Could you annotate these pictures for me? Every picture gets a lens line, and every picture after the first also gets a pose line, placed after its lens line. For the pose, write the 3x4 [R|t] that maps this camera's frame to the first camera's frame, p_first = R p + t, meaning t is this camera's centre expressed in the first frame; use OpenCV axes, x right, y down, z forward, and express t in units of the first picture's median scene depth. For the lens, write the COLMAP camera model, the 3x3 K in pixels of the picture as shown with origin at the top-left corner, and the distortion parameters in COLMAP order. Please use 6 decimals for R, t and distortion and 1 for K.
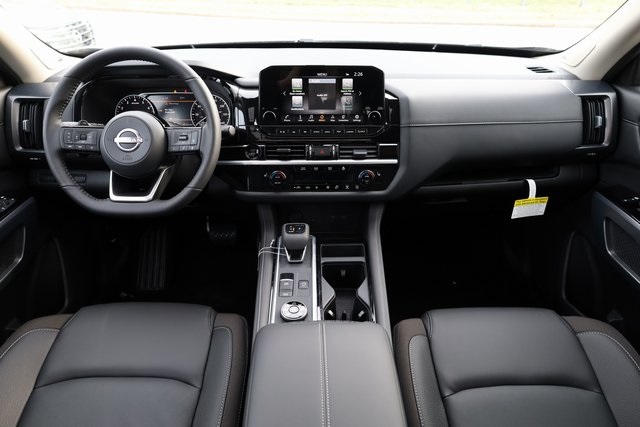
lens RADIAL K [[429.8, 0, 320.8], [0, 429.8, 211.6], [0, 0, 1]] dist [-0.004770, 0.000424]
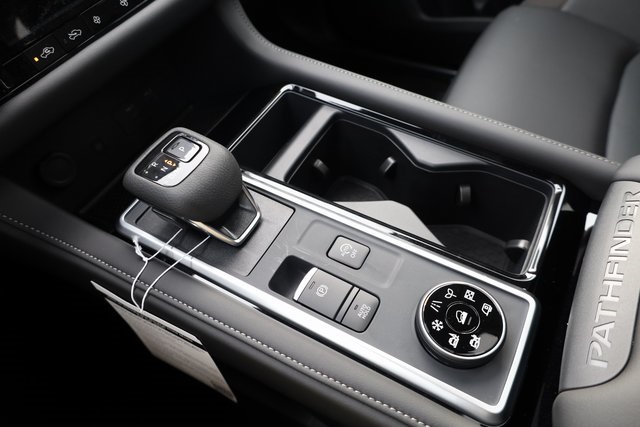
lens RADIAL K [[429.8, 0, 321.0], [0, 429.8, 214.4], [0, 0, 1]] dist [-0.004770, 0.000424]
pose [[0.520025, -0.707812, 0.478097, -0.180298], [0.521867, 0.706400, 0.478177, -0.022611], [-0.676187, 0.000839, 0.736730, 0.715438]]
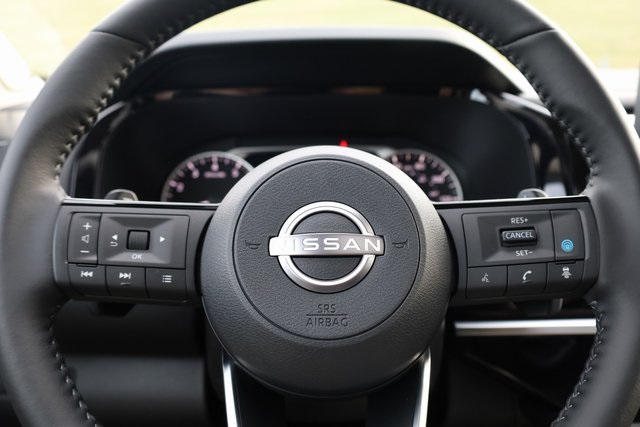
lens RADIAL K [[602.5, 0, 321.2], [0, 602.5, 214.2], [0, 0, 1]] dist [0.016842, 0.000000]
pose [[0.999869, -0.015427, 0.004909, -0.408524], [0.016187, 0.957753, -0.287136, -0.073909], [-0.000272, 0.287178, 0.957877, 0.590355]]
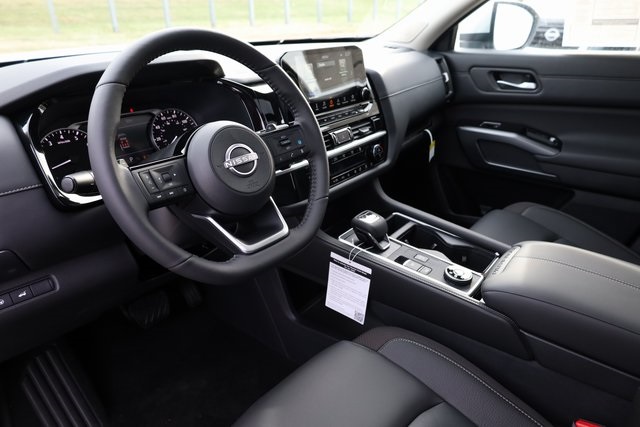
lens RADIAL K [[429.8, 0, 318.1], [0, 429.8, 215.4], [0, 0, 1]] dist [-0.004770, 0.000424]
pose [[0.651022, -0.331145, 0.683018, -0.780392], [0.369103, 0.924380, 0.096351, -0.095588], [-0.663274, 0.189377, 0.724019, 0.398613]]
